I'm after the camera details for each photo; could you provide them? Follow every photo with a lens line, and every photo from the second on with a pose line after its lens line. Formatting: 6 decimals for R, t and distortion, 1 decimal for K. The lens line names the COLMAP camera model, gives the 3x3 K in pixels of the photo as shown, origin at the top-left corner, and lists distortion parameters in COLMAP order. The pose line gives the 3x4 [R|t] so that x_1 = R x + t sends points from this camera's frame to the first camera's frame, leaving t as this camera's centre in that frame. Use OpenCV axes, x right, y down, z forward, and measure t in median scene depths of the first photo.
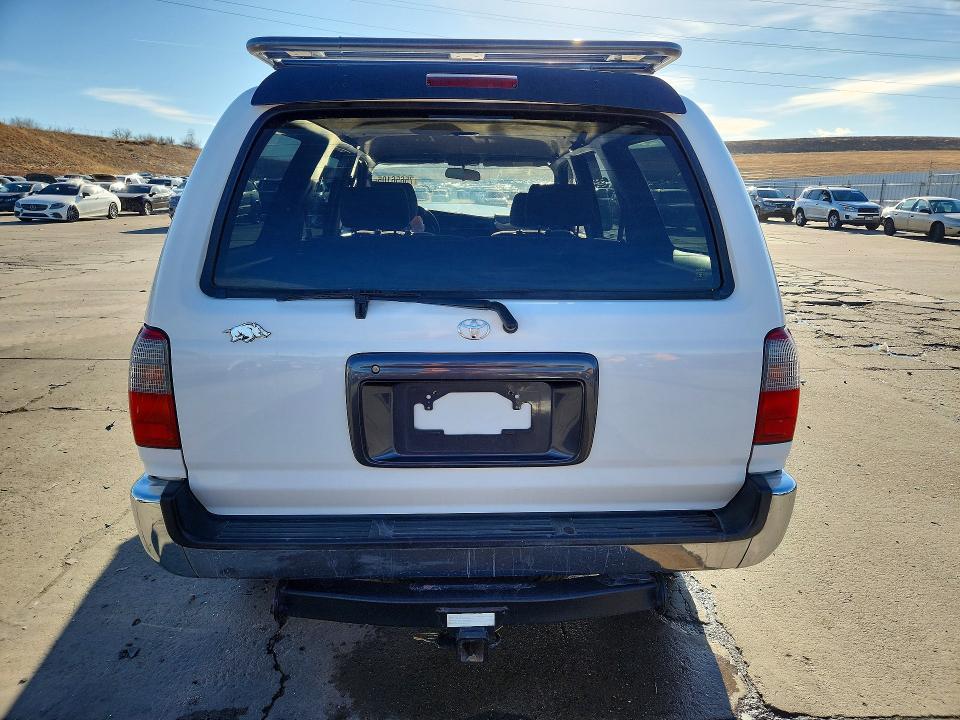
lens RADIAL K [[683.0, 0, 499.0], [0, 683.0, 359.5], [0, 0, 1]] dist [-0.004516, -0.005224]
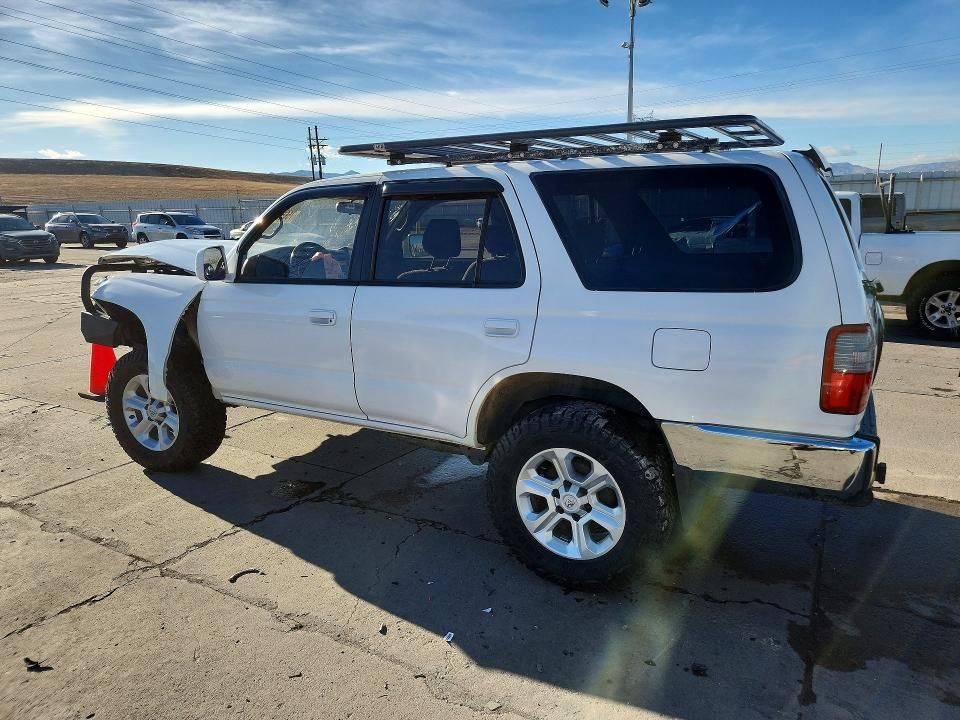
lens RADIAL K [[683.0, 0, 499.0], [0, 683.0, 359.5], [0, 0, 1]] dist [-0.004516, -0.005224]
pose [[0.477406, -0.191045, 0.857663, -0.111391], [0.218114, 0.971294, 0.094946, -0.014373], [-0.851181, 0.141741, 0.505371, 0.050165]]
